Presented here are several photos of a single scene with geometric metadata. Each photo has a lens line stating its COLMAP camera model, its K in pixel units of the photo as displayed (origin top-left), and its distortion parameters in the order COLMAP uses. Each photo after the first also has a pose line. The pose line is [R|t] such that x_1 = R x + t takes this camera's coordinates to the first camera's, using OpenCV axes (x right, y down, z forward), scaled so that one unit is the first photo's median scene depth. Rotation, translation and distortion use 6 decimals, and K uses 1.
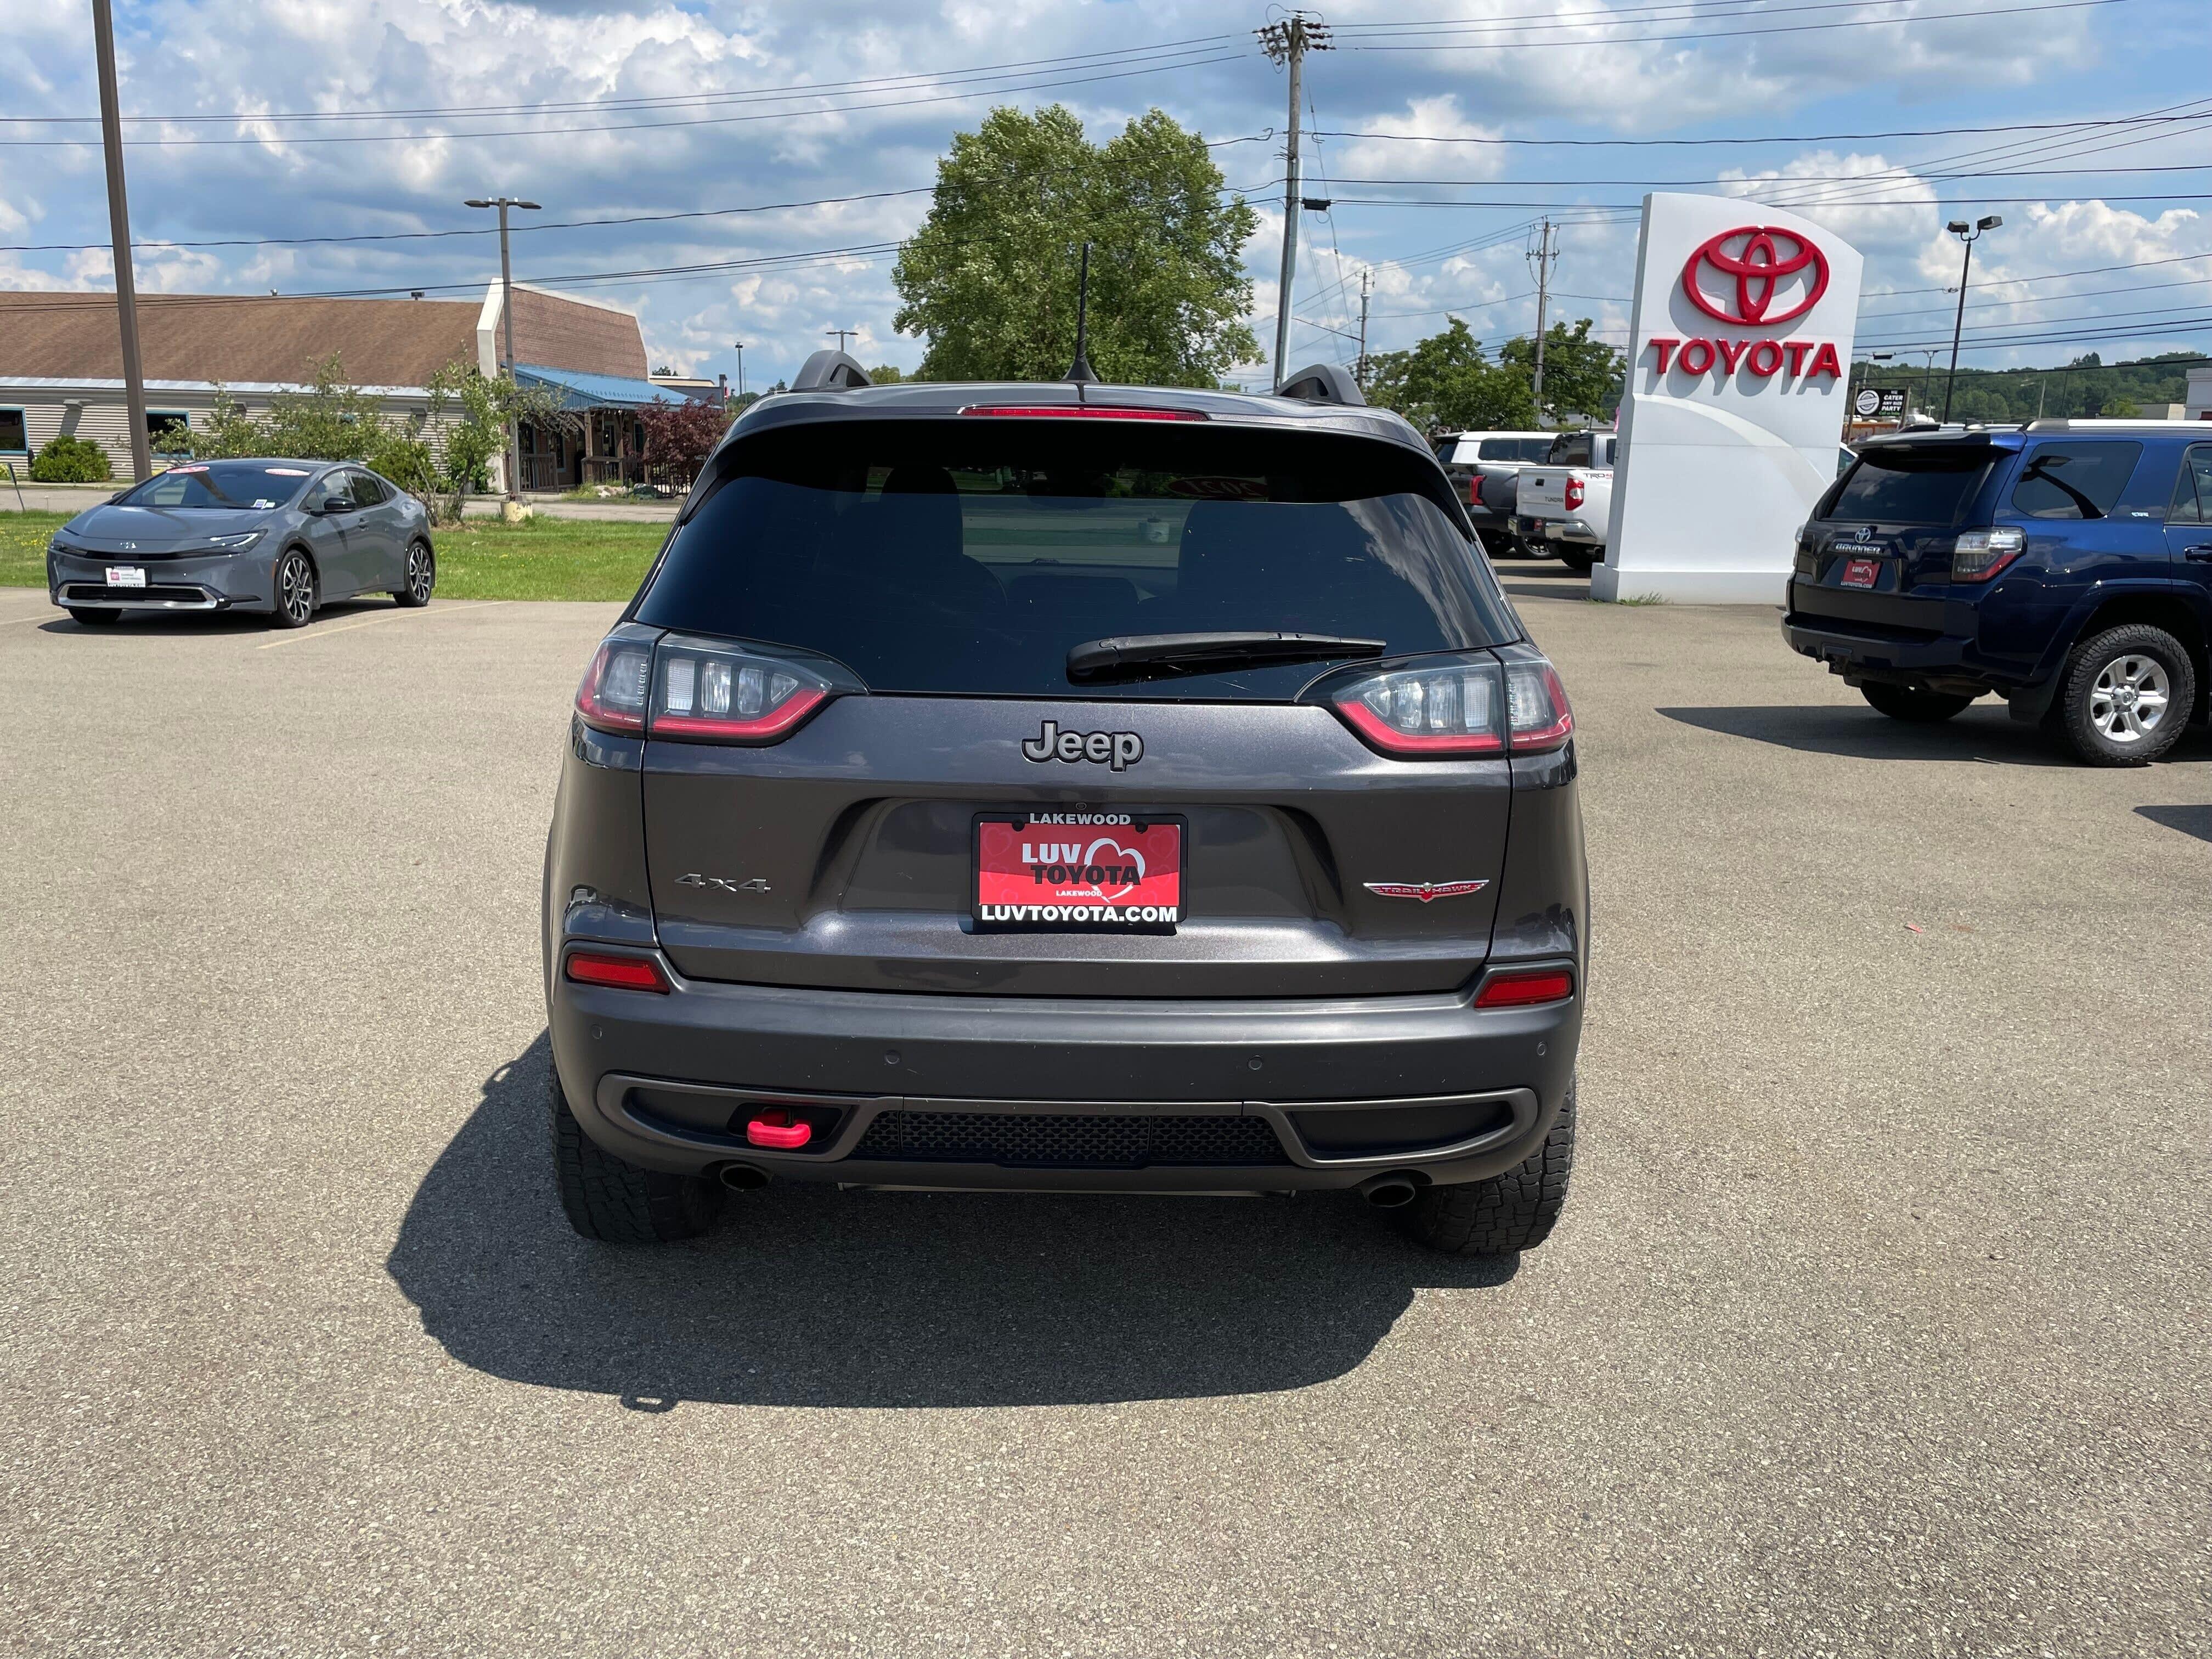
lens RADIAL K [[1670.8, 0, 1103.0], [0, 1670.8, 808.8], [0, 0, 1]] dist [0.080453, -0.099180]
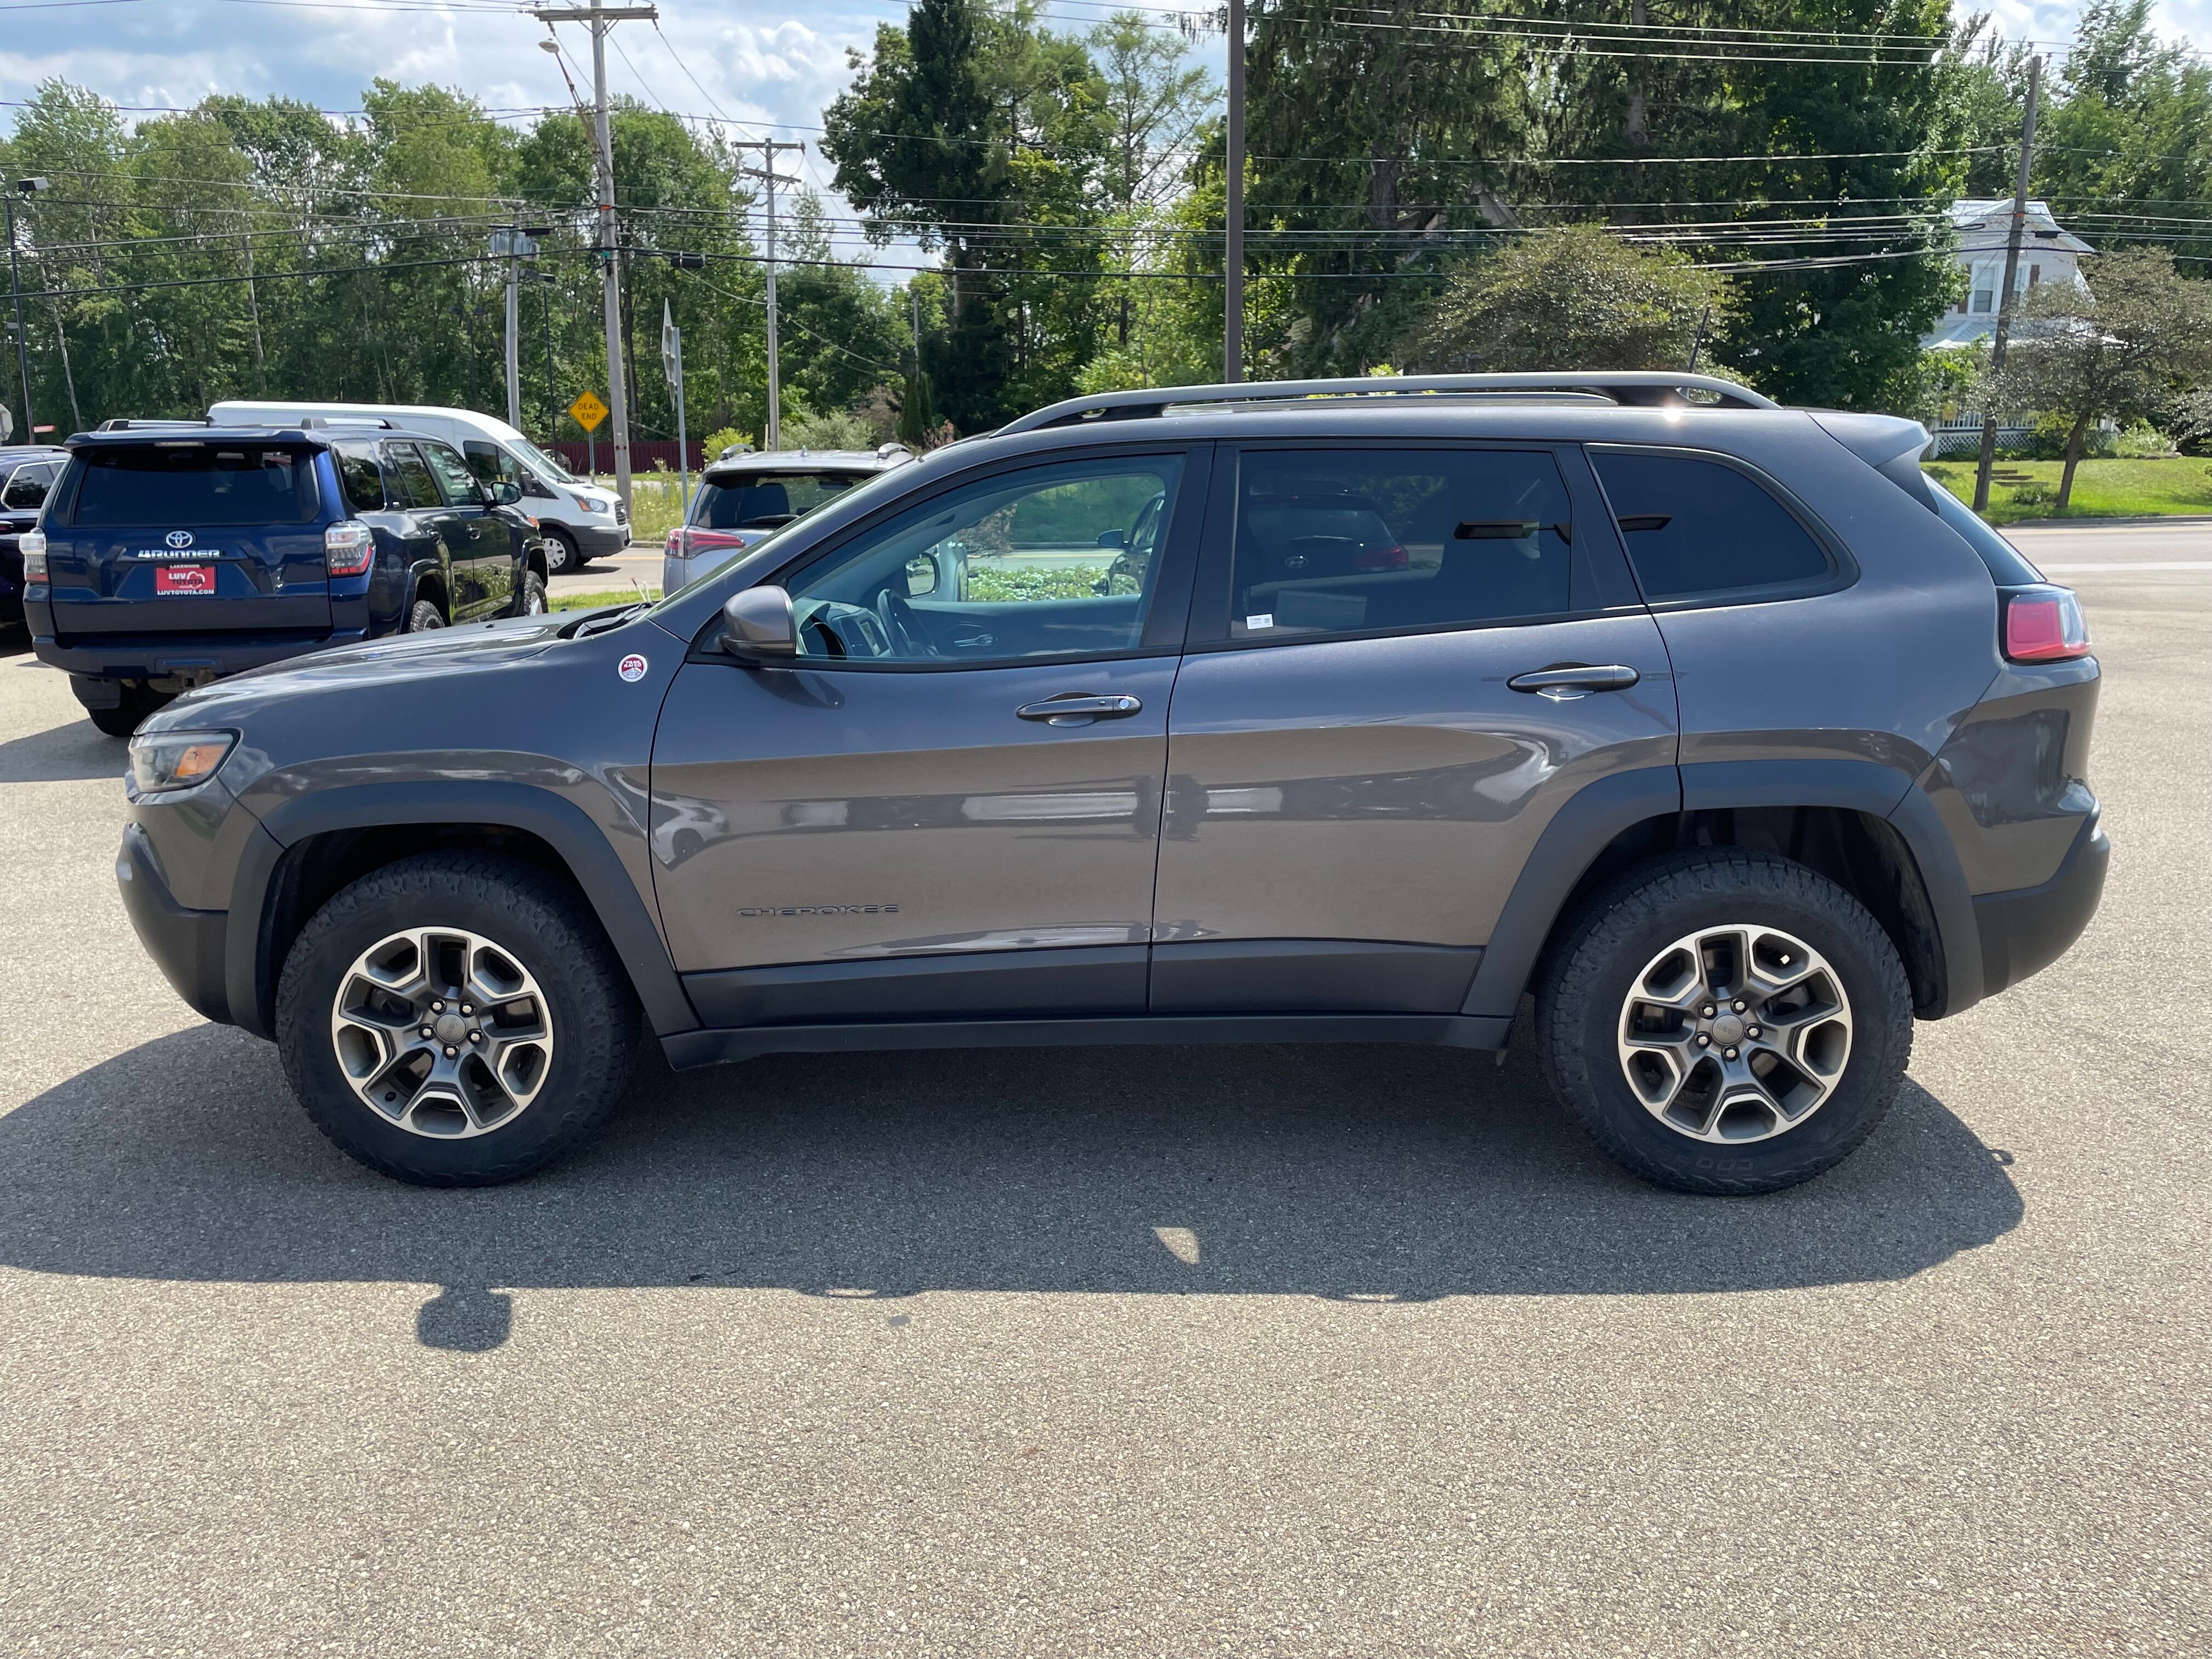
lens RADIAL K [[1665.1, 0, 1094.4], [0, 1665.1, 819.0], [0, 0, 1]] dist [0.094618, -0.122920]
pose [[0.068872, -0.226729, 0.971520, -0.157553], [0.212956, 0.954728, 0.207713, -0.034700], [-0.974631, 0.192586, 0.114037, 0.149079]]
